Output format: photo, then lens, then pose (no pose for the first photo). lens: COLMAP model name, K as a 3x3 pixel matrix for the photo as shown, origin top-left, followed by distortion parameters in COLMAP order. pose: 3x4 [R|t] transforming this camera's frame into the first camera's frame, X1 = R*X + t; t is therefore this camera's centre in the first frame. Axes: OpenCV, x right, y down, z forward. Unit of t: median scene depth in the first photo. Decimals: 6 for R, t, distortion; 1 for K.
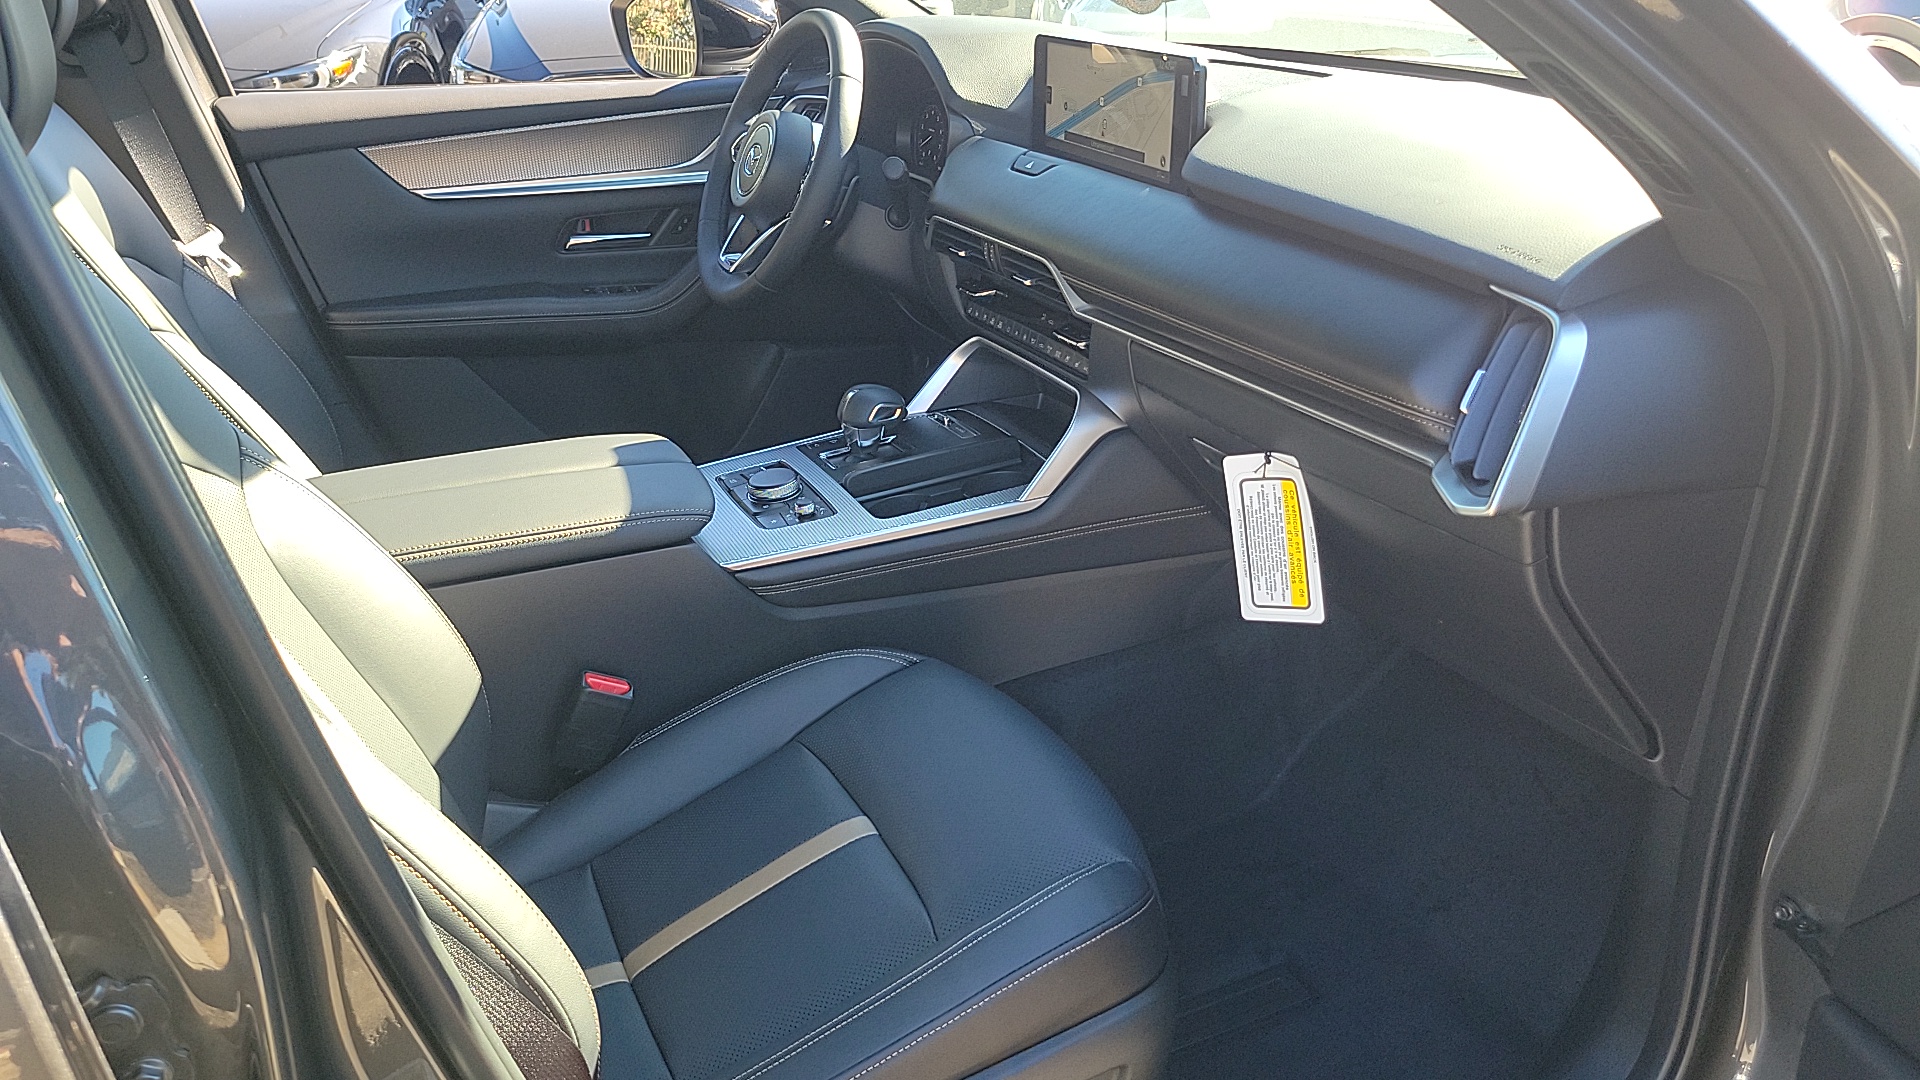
lens RADIAL K [[1478.2, 0, 953.6], [0, 1478.2, 510.8], [0, 0, 1]] dist [0.011182, -0.001245]
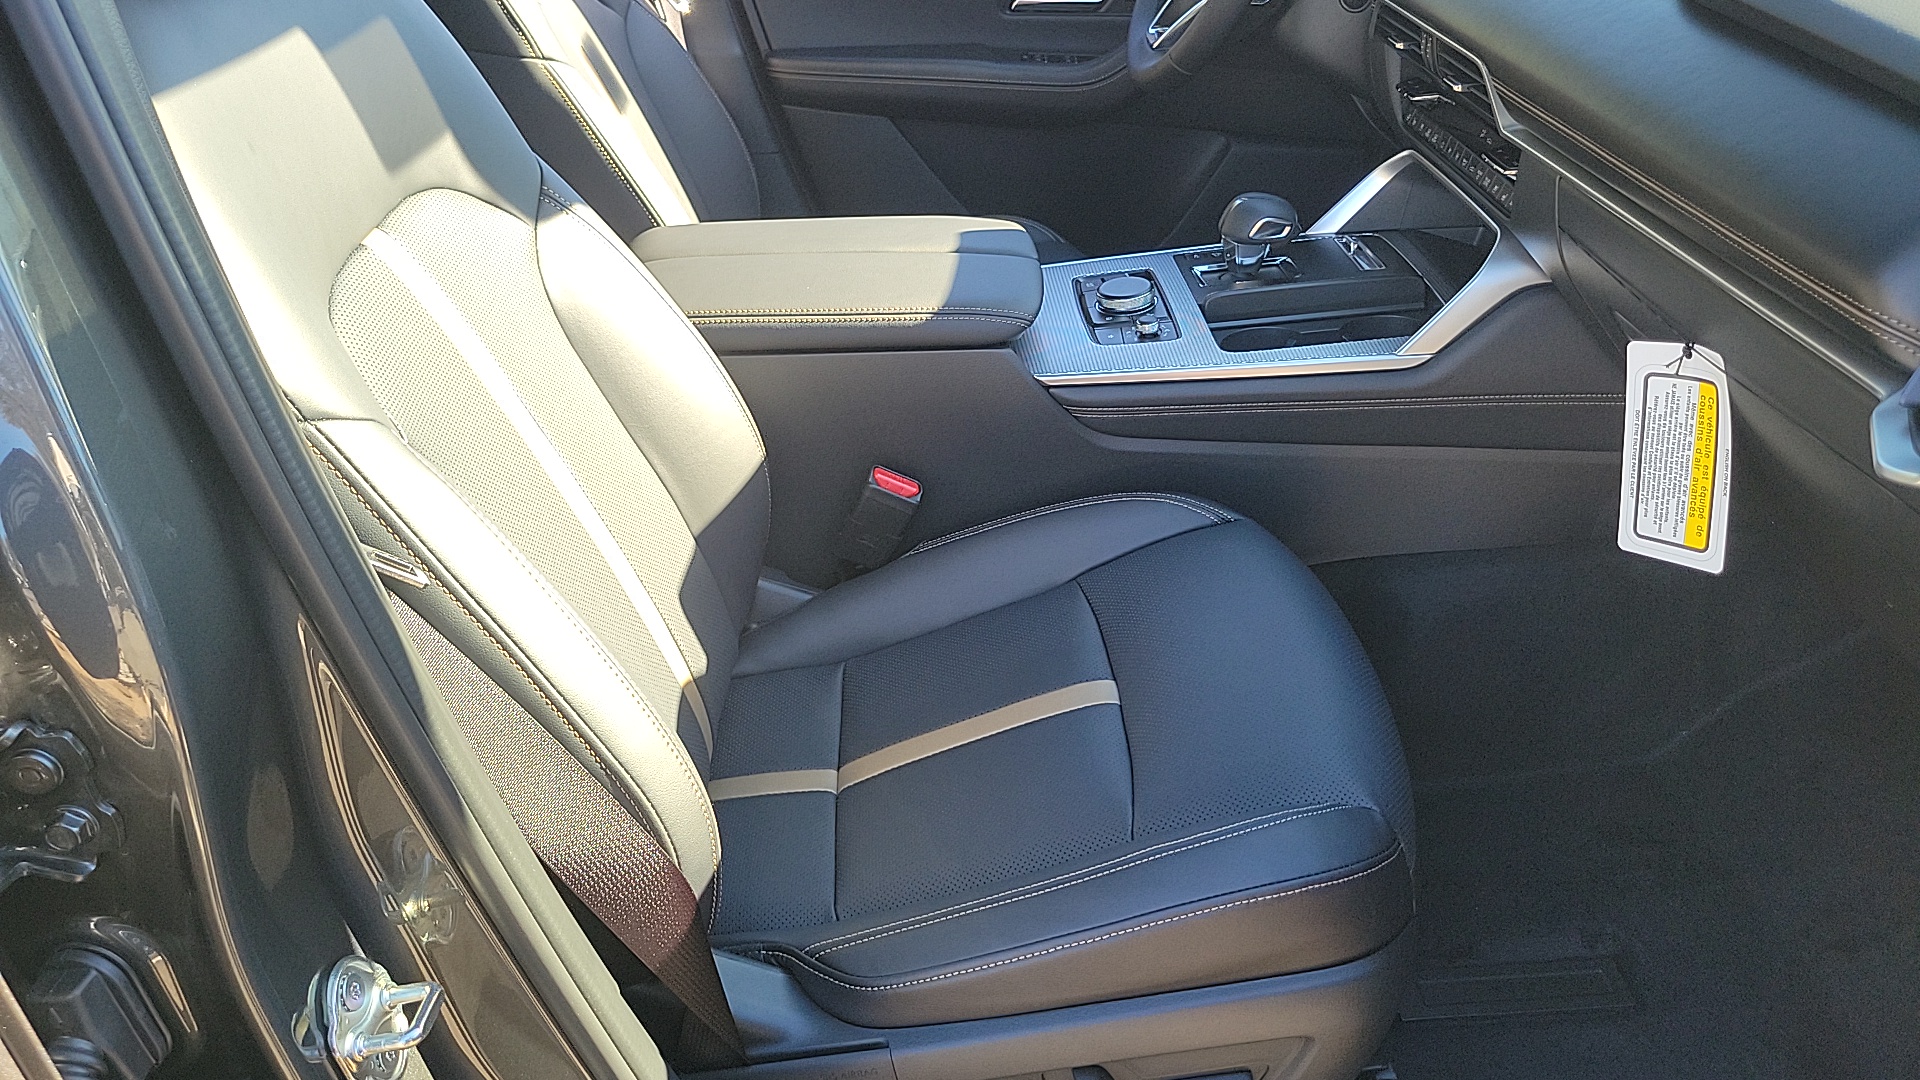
lens RADIAL K [[1480.1, 0, 960.0], [0, 1480.1, 520.3], [0, 0, 1]] dist [0.008387, 0.003018]
pose [[0.925256, 0.186485, -0.330340, 0.112476], [-0.136010, 0.976008, 0.170028, -0.024523], [0.354123, -0.112390, 0.928421, 0.122492]]
